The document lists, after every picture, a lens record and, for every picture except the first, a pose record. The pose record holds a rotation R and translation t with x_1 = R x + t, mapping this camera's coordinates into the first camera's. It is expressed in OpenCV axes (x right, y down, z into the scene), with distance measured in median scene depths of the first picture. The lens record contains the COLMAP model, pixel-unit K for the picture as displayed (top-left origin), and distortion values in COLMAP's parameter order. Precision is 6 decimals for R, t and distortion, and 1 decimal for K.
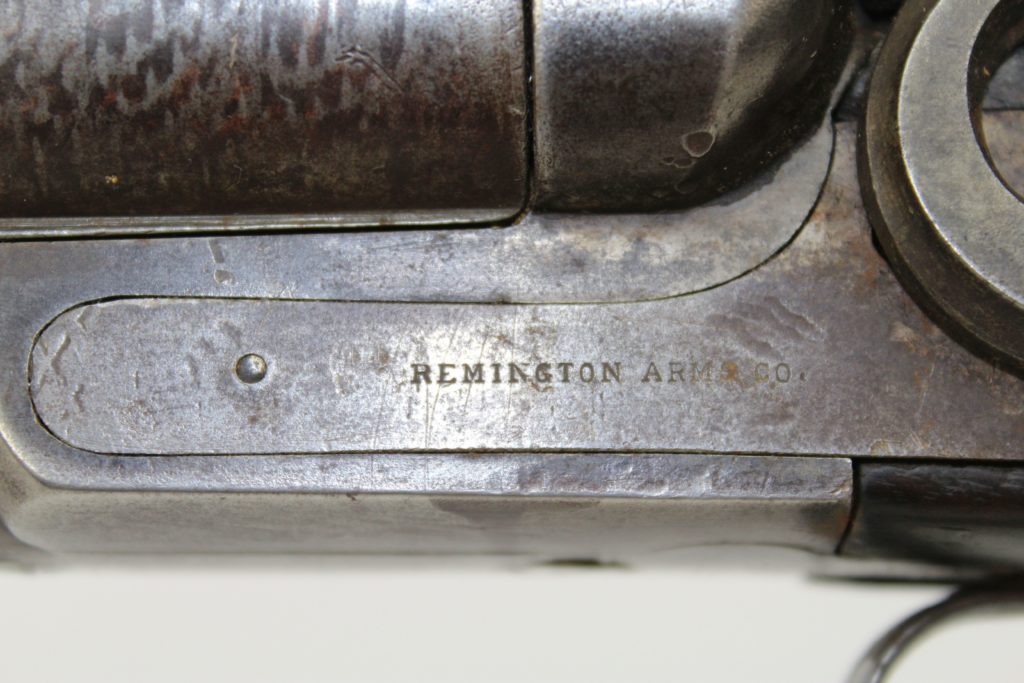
lens RADIAL K [[2585.5, 0, 504.9], [0, 2585.5, 338.9], [0, 0, 1]] dist [0.127189, 0.000000]
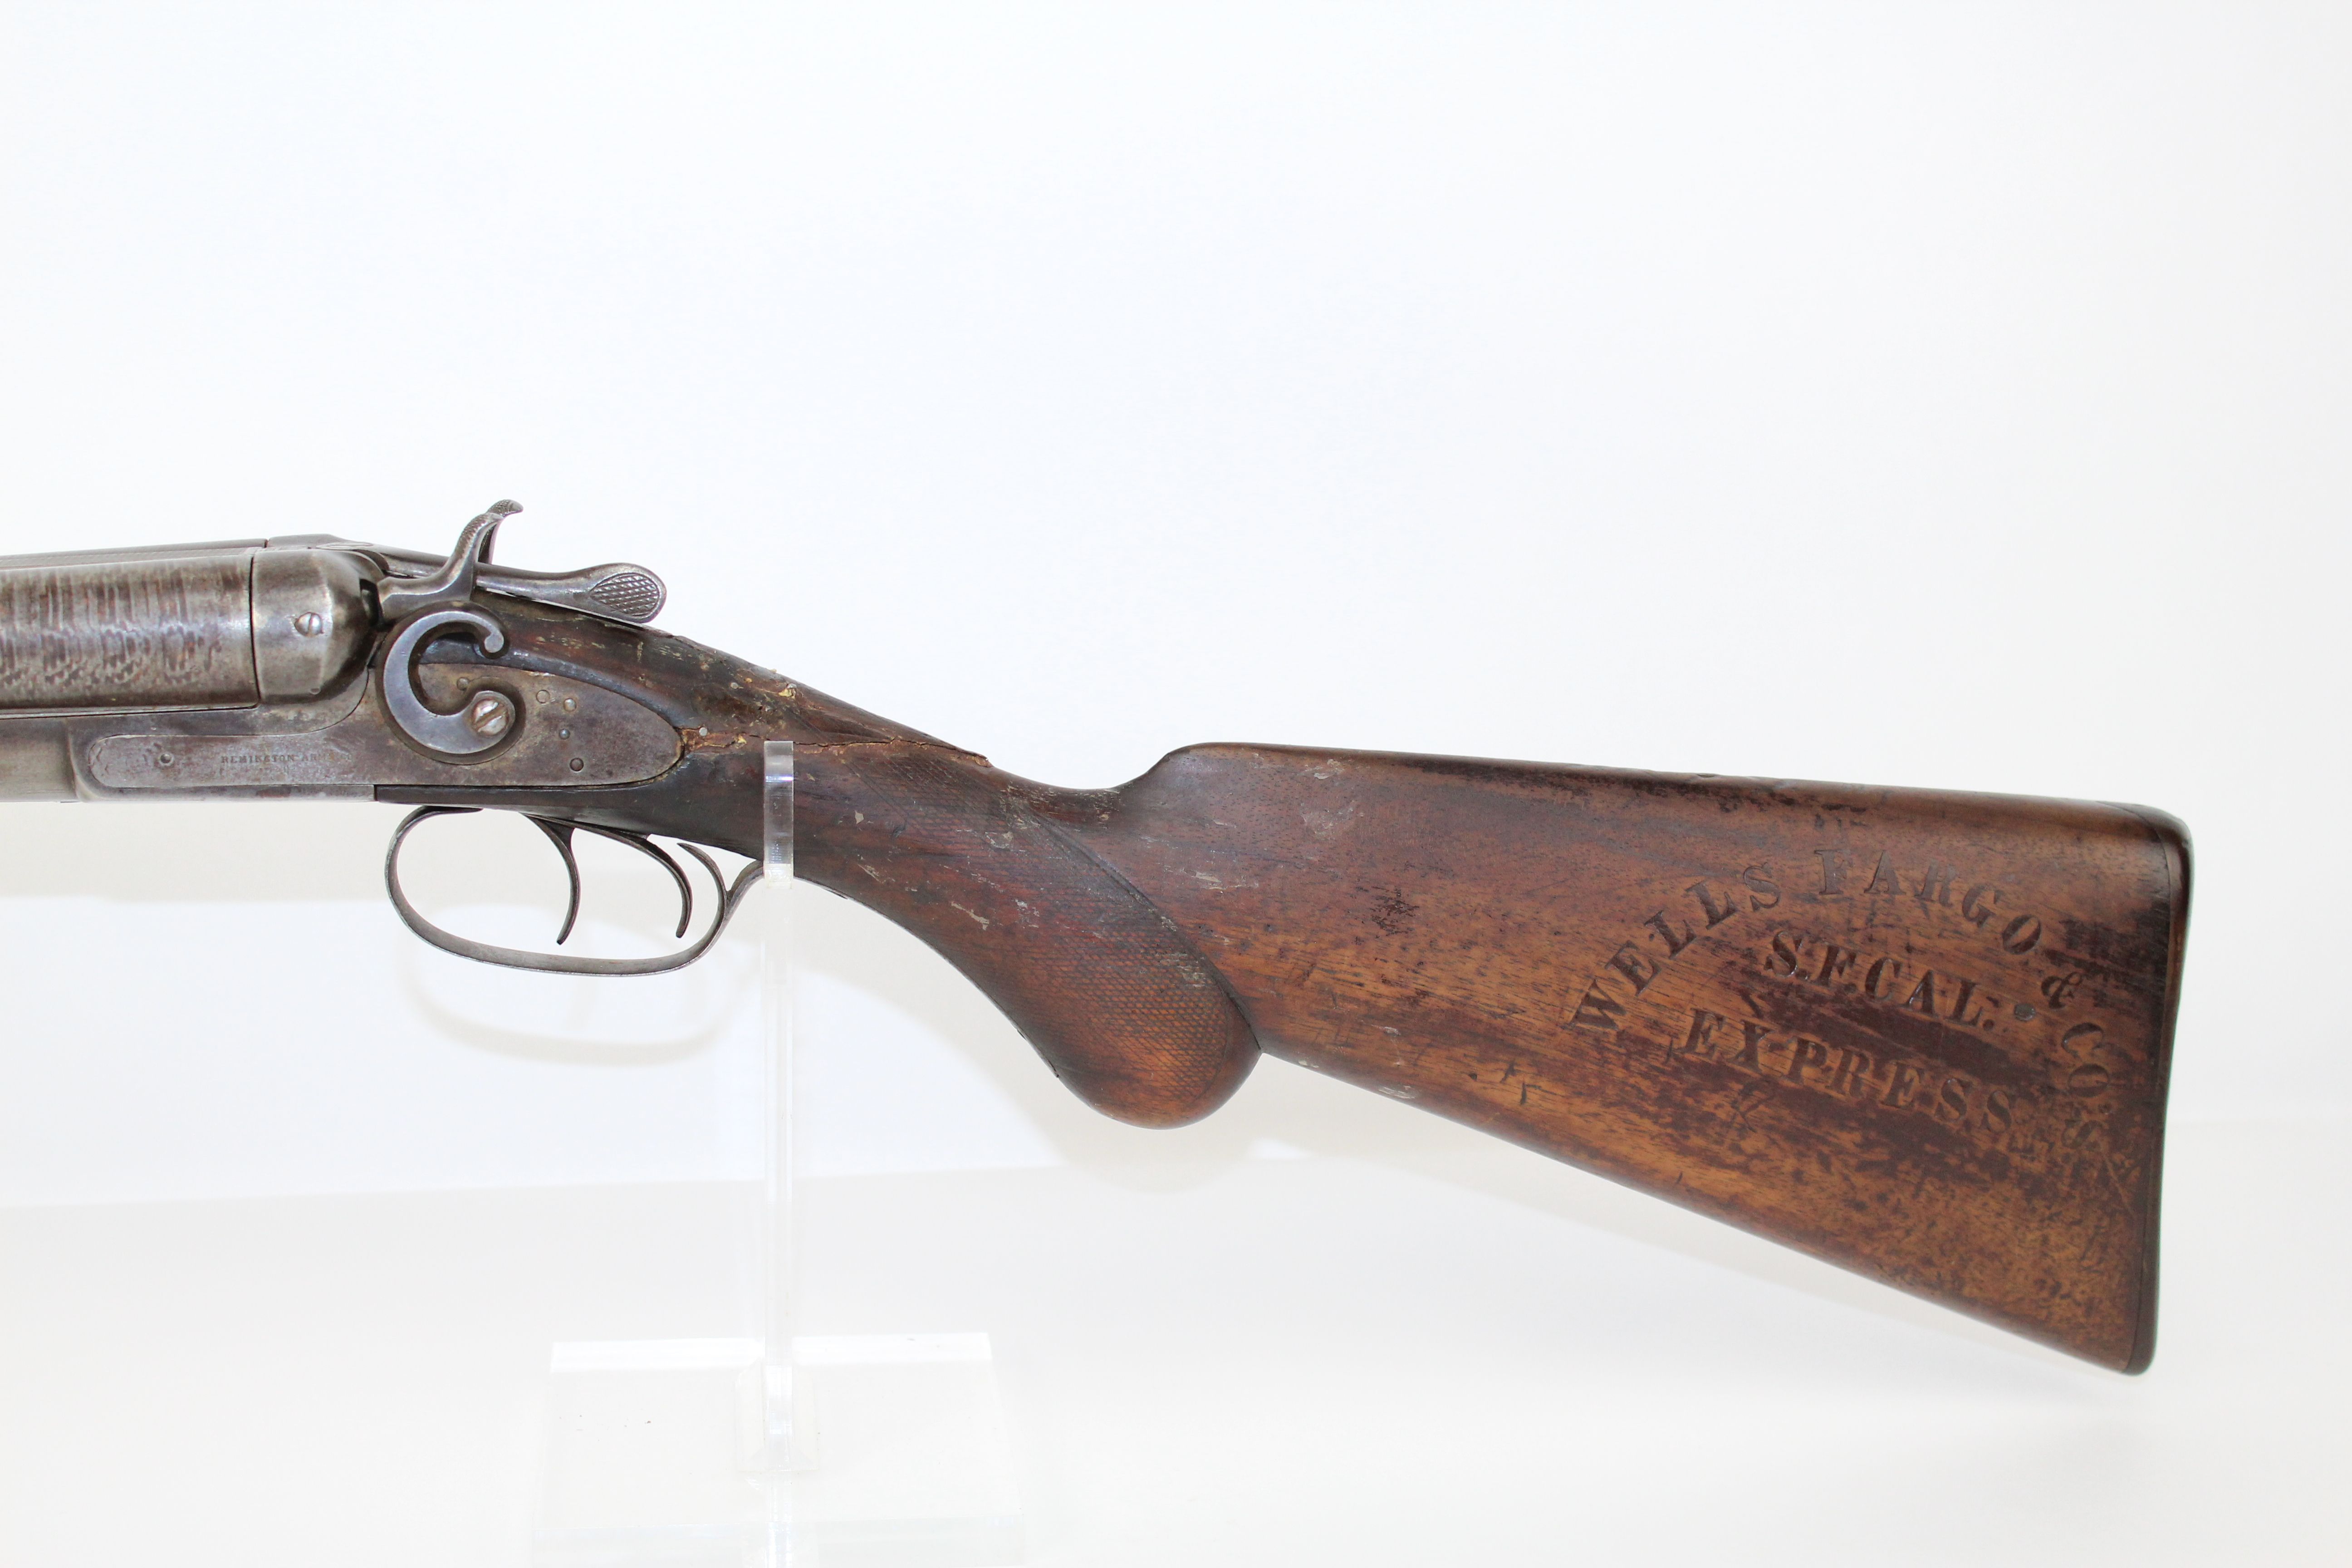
lens RADIAL K [[4118.8, 0, 1172.7], [0, 4118.8, 802.1], [0, 0, 1]] dist [0.069700, 0.000000]
pose [[0.993447, -0.010547, 0.113802, 0.505724], [-0.028835, 0.940389, 0.338875, -1.572210], [-0.110592, -0.339936, 0.933923, -3.547798]]
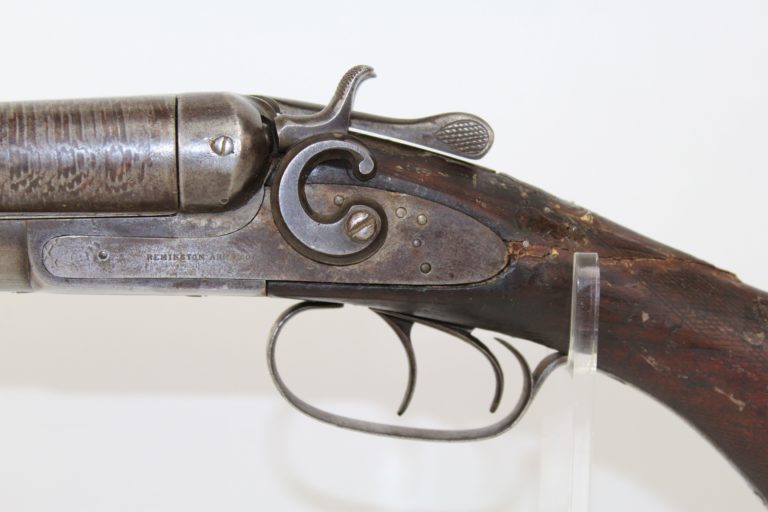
lens RADIAL K [[1939.1, 0, 388.0], [0, 1939.1, 249.8], [0, 0, 1]] dist [0.127189, 0.000000]
pose [[0.997679, 0.014256, 0.066589, 0.122378], [-0.030856, 0.966337, 0.255421, -0.714081], [-0.060706, -0.256883, 0.964534, -1.689501]]
